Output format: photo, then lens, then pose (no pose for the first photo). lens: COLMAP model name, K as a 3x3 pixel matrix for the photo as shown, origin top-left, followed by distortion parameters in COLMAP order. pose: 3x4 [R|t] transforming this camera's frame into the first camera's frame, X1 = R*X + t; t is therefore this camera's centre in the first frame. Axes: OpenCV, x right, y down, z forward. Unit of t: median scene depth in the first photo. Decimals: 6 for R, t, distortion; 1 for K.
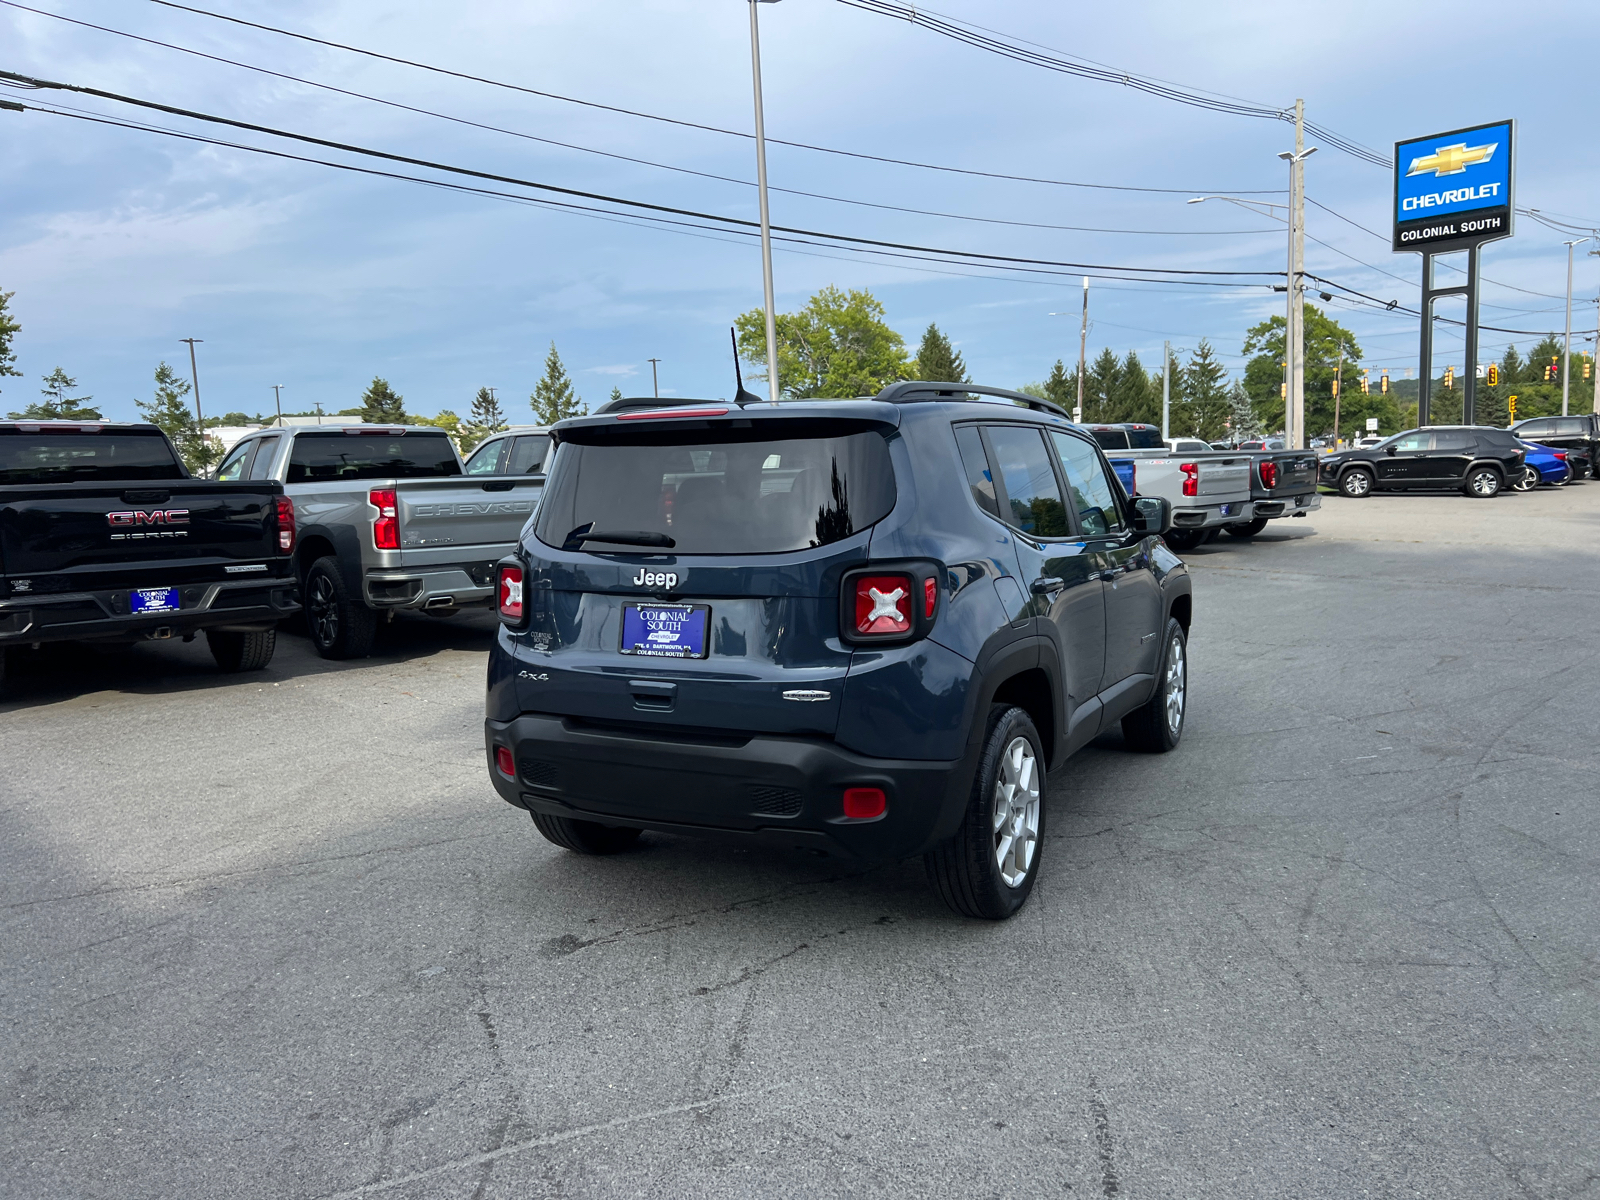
lens RADIAL K [[1200.8, 0, 783.1], [0, 1200.8, 609.4], [0, 0, 1]] dist [0.055494, -0.064150]
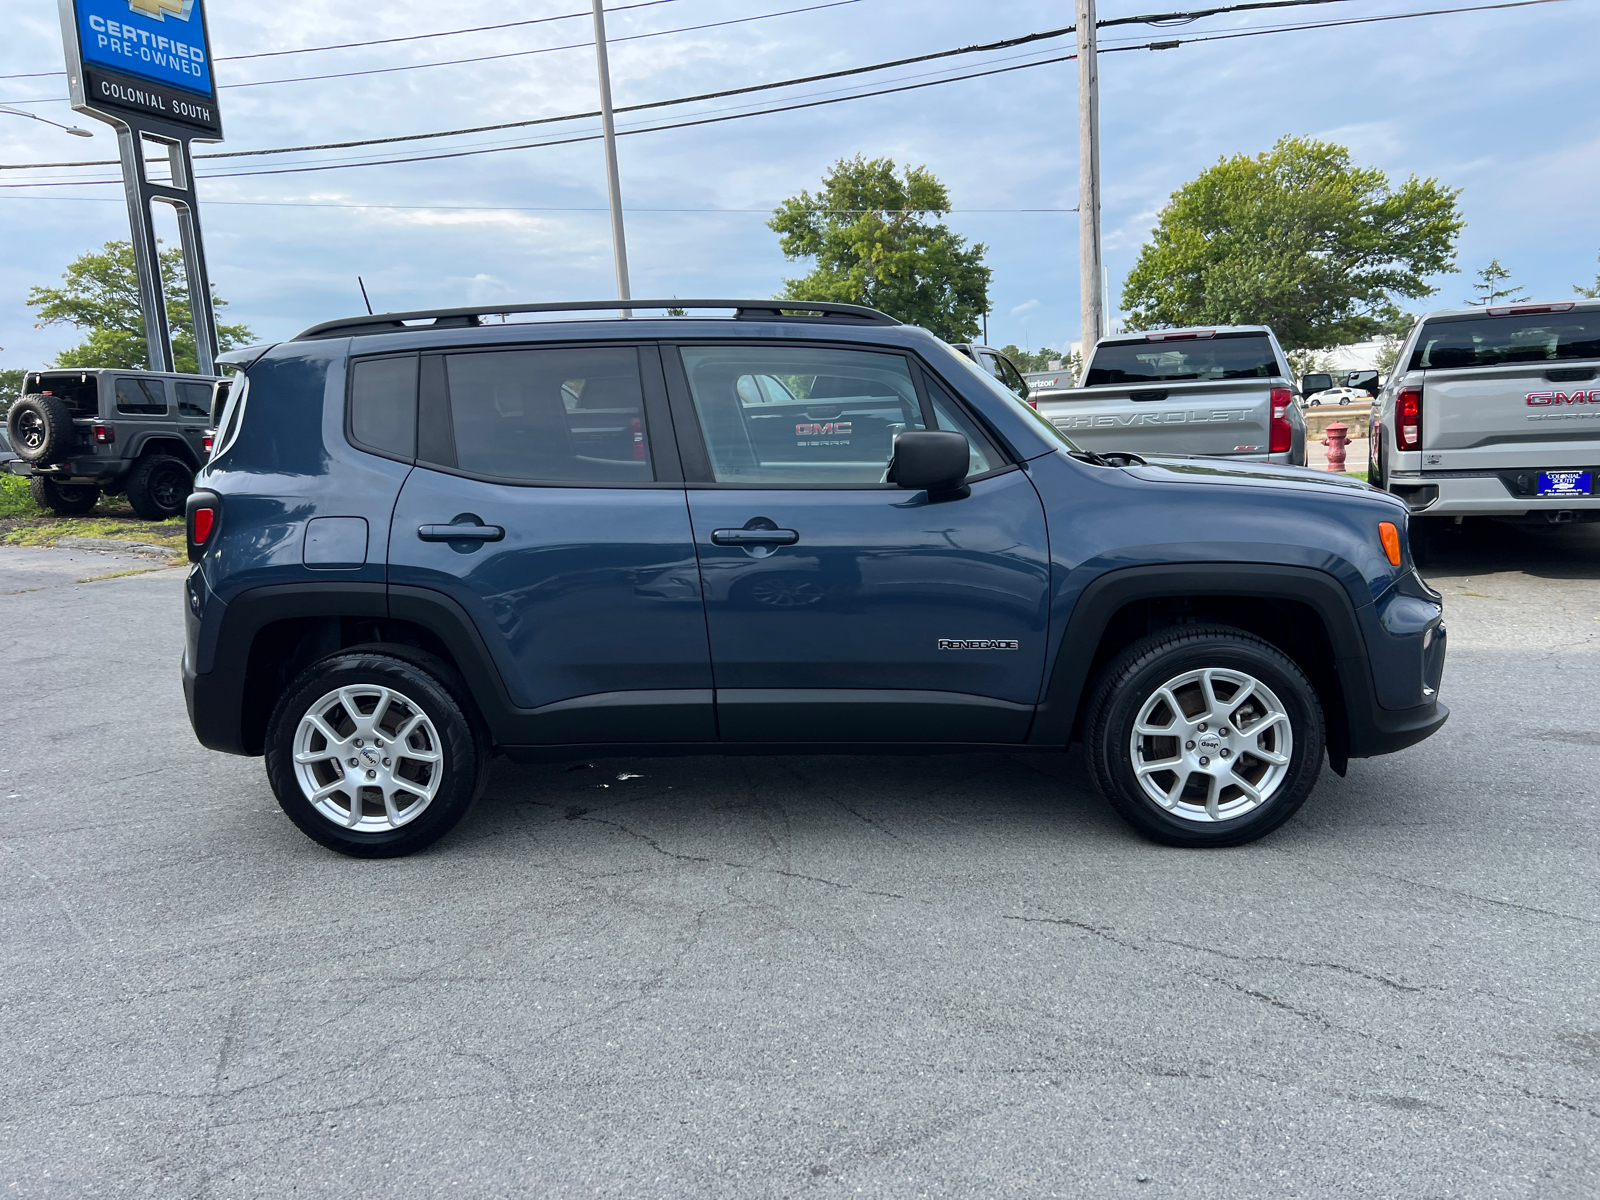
lens RADIAL K [[1200.8, 0, 783.1], [0, 1200.8, 609.4], [0, 0, 1]] dist [0.055494, -0.064150]
pose [[0.425555, 0.149842, -0.892441, 0.120614], [-0.072023, 0.988675, 0.131657, -0.010663], [0.902062, 0.008249, 0.431528, 0.088591]]
